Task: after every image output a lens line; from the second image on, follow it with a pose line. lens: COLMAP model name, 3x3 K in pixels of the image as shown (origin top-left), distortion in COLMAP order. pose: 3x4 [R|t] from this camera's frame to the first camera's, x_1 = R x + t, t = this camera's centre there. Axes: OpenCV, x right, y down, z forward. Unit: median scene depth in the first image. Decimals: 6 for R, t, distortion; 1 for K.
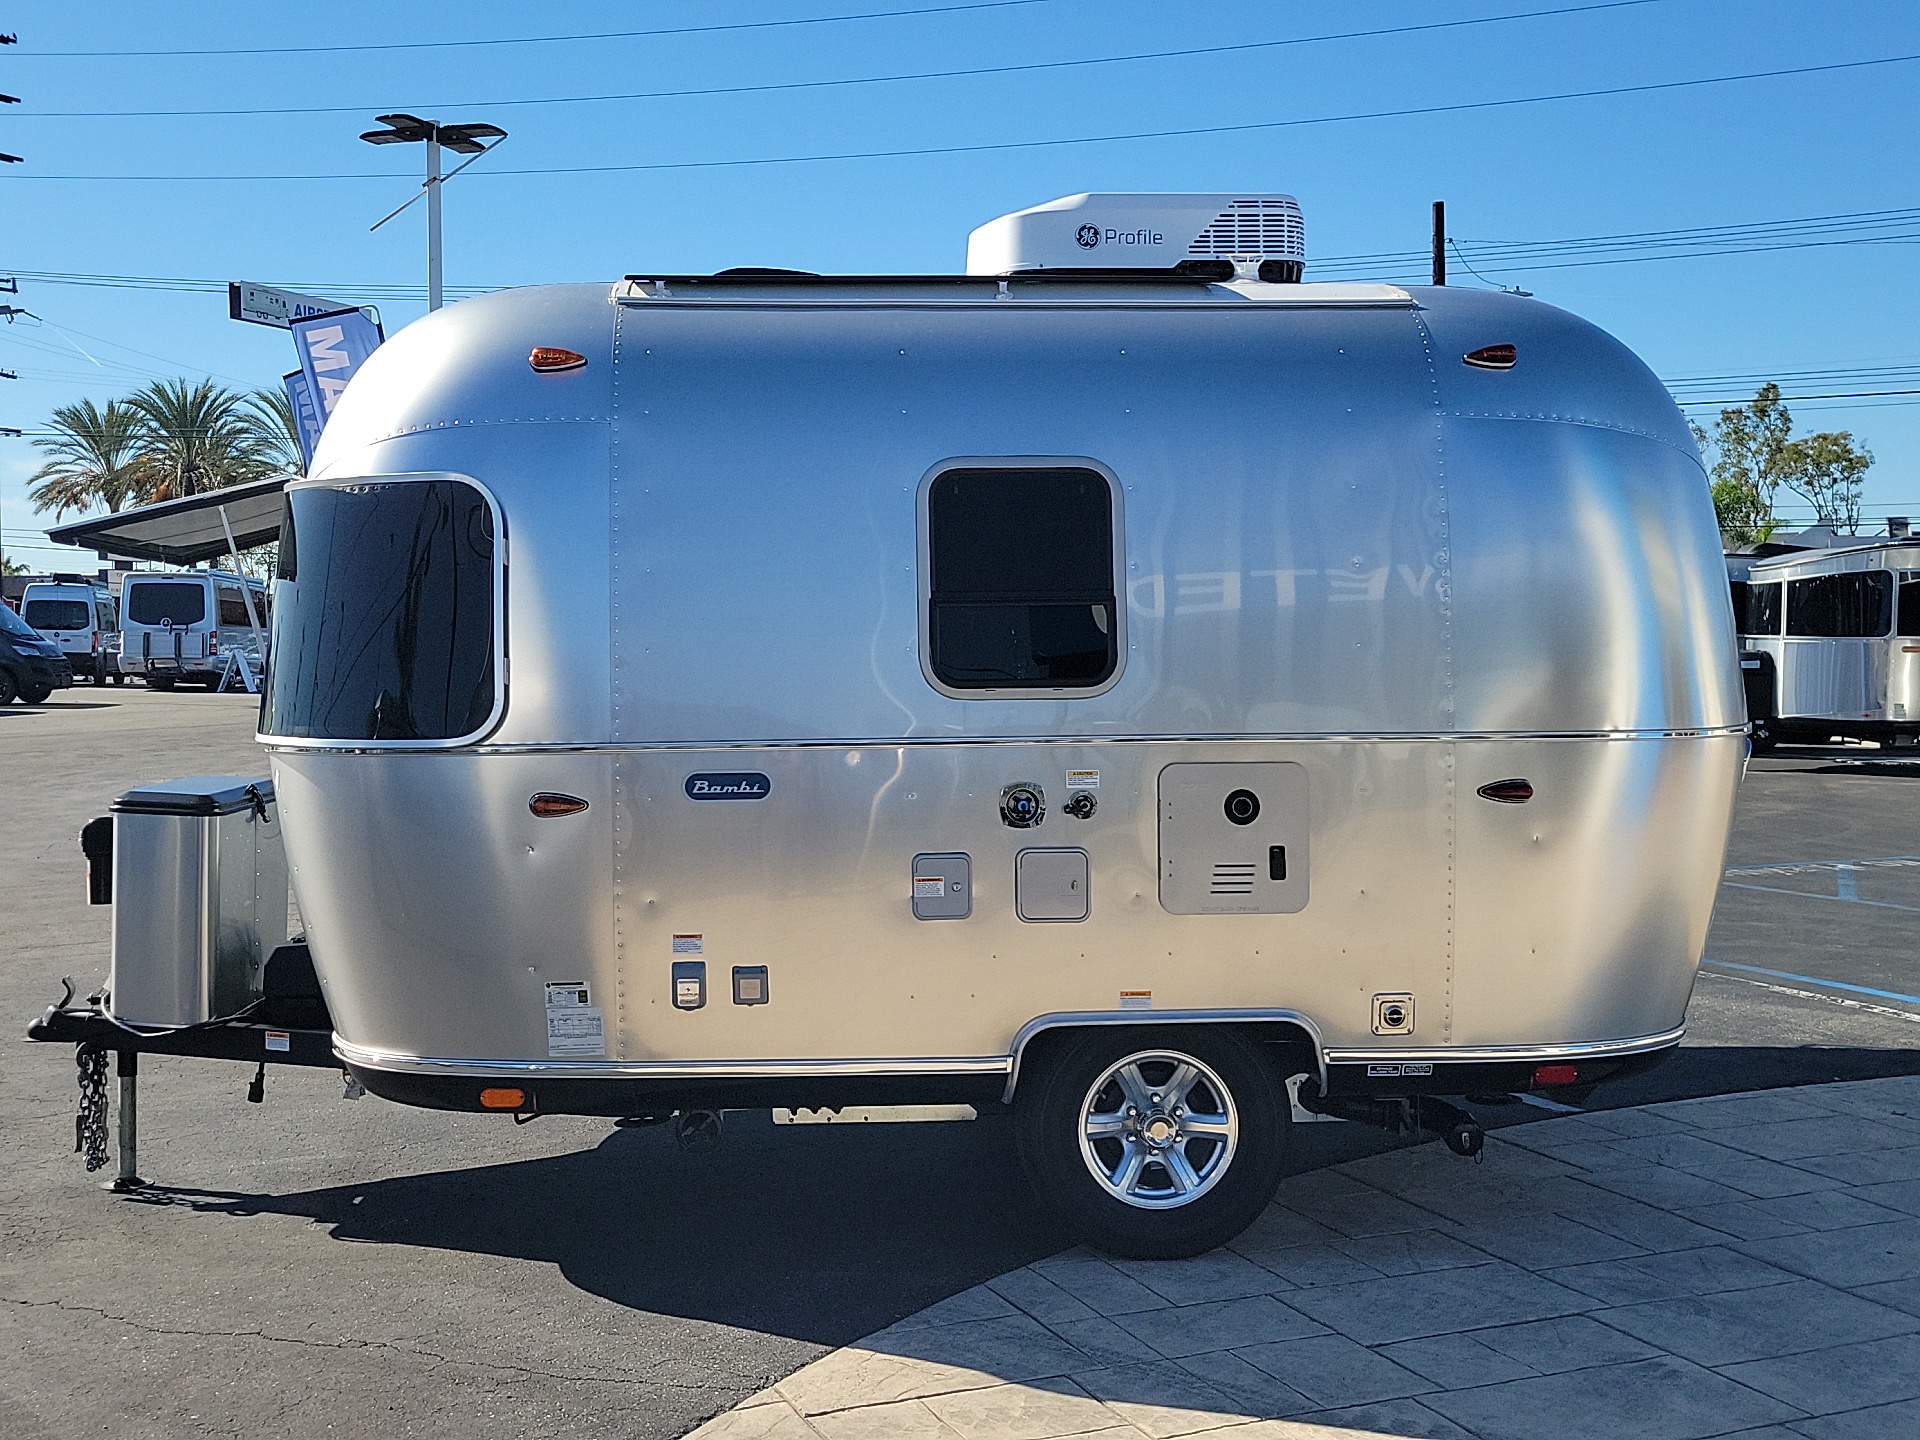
lens RADIAL K [[2103.2, 0, 928.2], [0, 2103.2, 708.3], [0, 0, 1]] dist [0.048349, 0.026600]
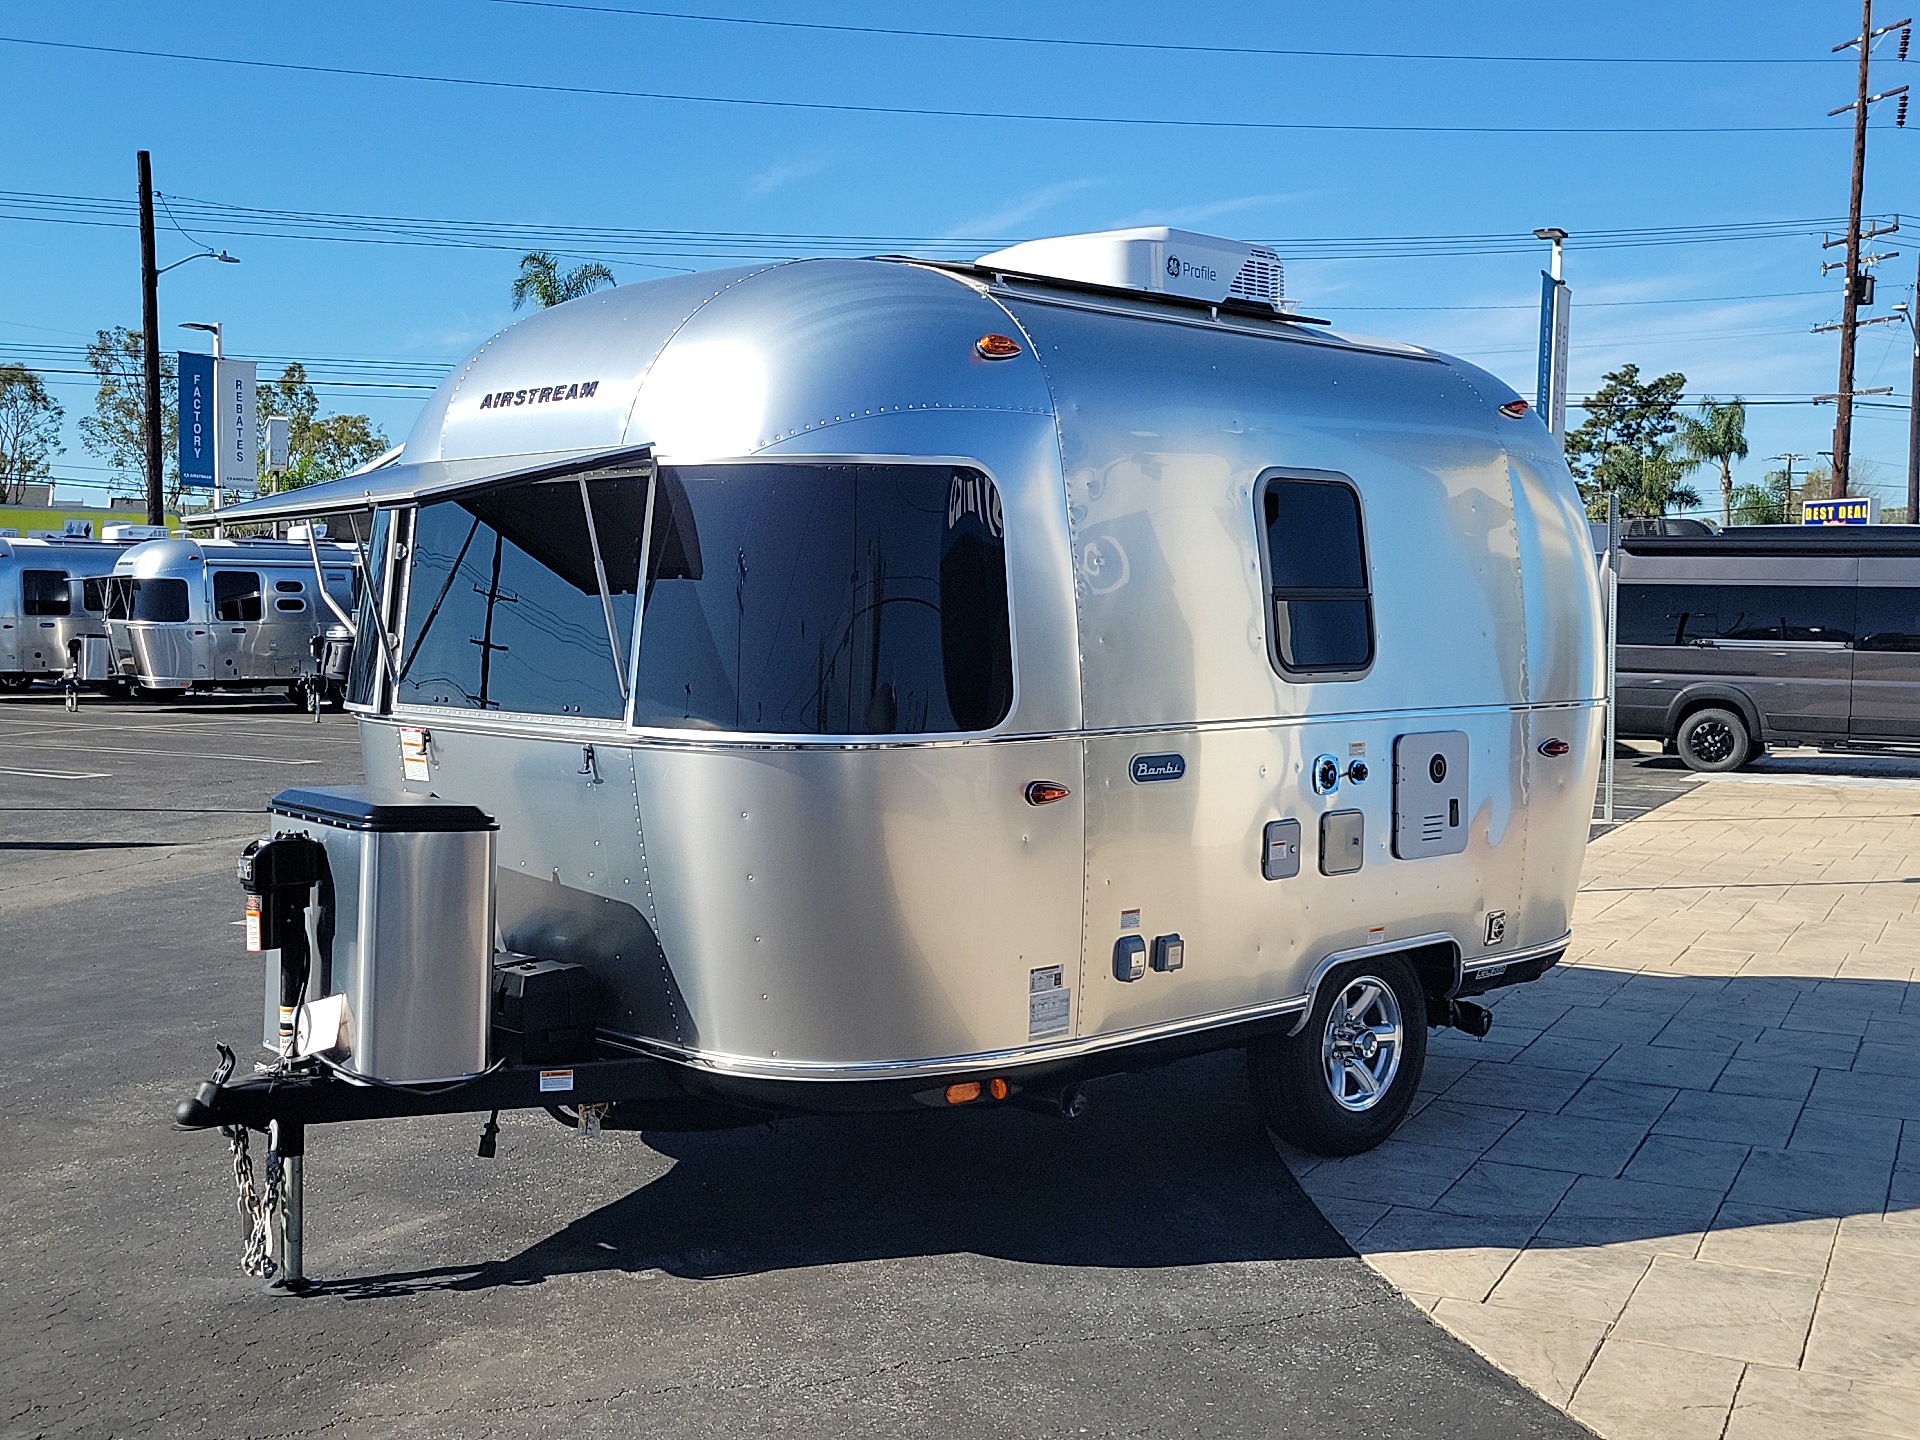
lens RADIAL K [[2099.4, 0, 960.0], [0, 2099.4, 720.0], [0, 0, 1]] dist [0.042368, 0.003227]
pose [[0.759745, -0.024760, 0.649749, -0.734569], [0.011935, 0.999637, 0.024138, -0.011875], [-0.650111, -0.010584, 0.759765, 0.222522]]
